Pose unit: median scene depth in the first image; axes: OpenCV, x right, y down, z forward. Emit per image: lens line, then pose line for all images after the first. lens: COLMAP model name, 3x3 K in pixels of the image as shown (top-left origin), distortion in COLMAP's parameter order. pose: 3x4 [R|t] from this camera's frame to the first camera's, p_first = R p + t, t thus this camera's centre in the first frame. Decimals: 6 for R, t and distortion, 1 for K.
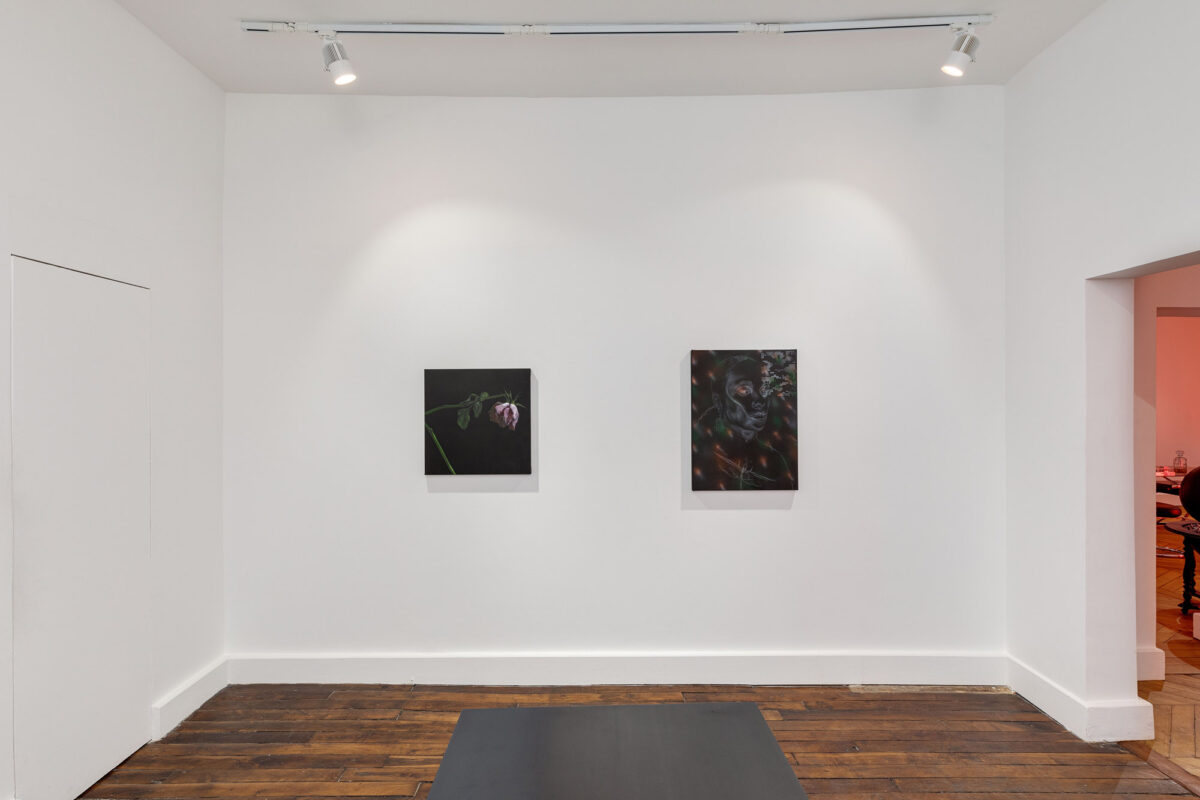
lens RADIAL K [[584.3, 0, 599.7], [0, 584.3, 407.7], [0, 0, 1]] dist [0.003336, 0.001719]
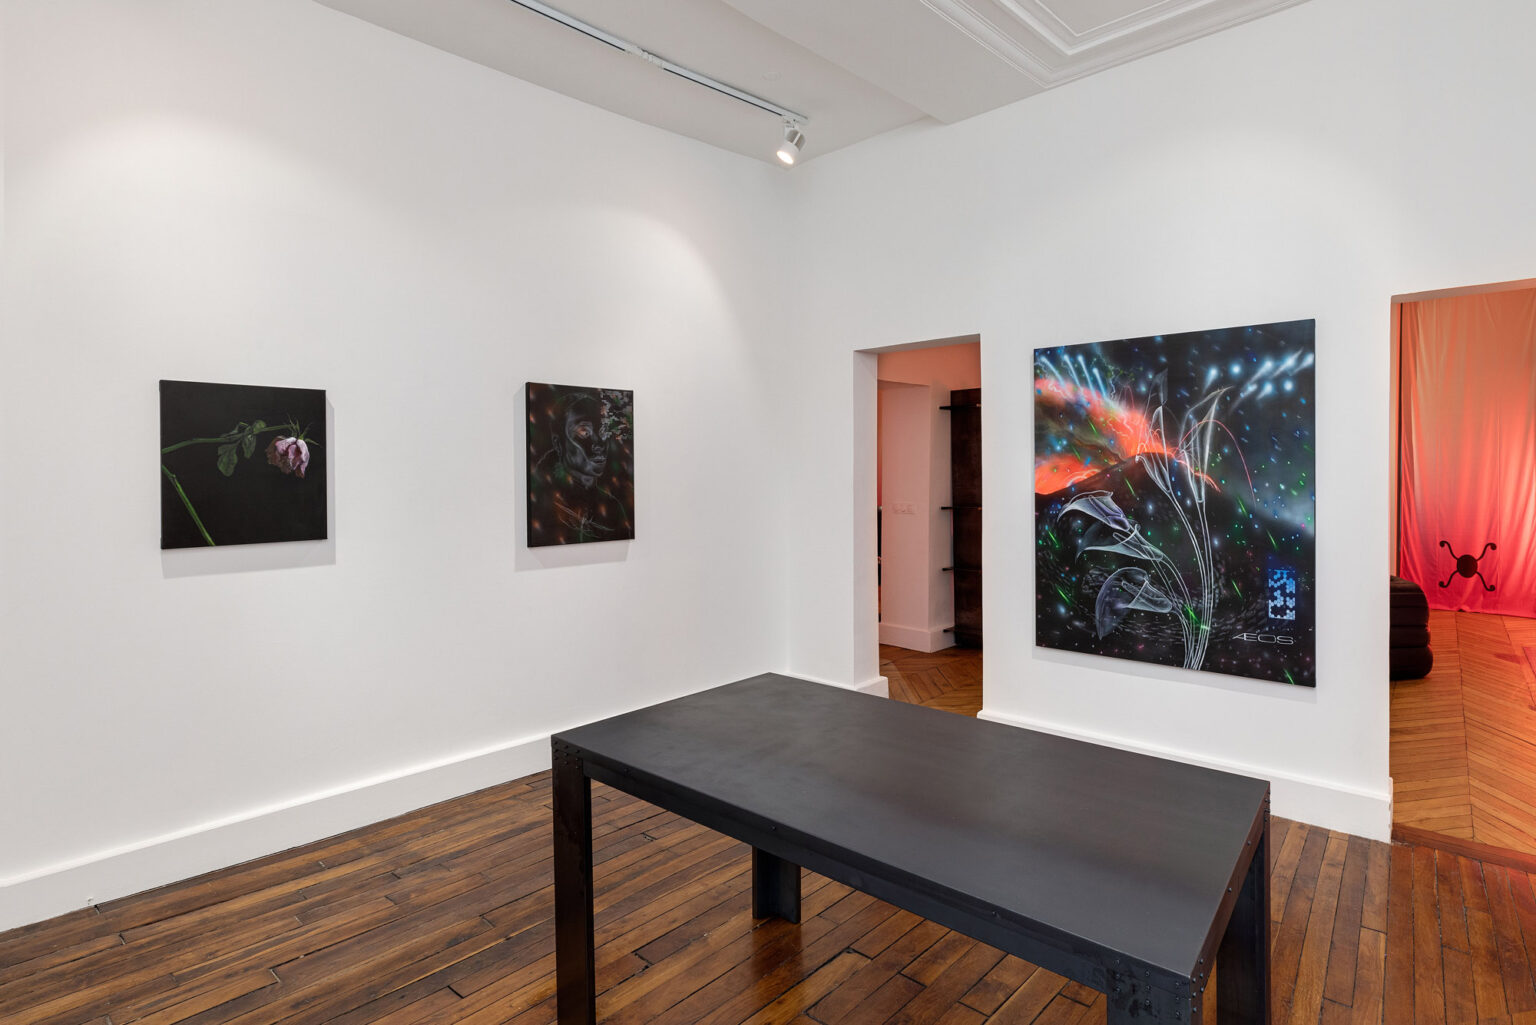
lens RADIAL K [[822.9, 0, 781.5], [0, 822.9, 502.2], [0, 0, 1]] dist [0.000793, -0.000182]
pose [[0.690153, -0.028241, 0.723112, -0.521251], [0.010648, 0.999526, 0.028874, 0.051485], [-0.723585, -0.012228, 0.690127, -0.107465]]
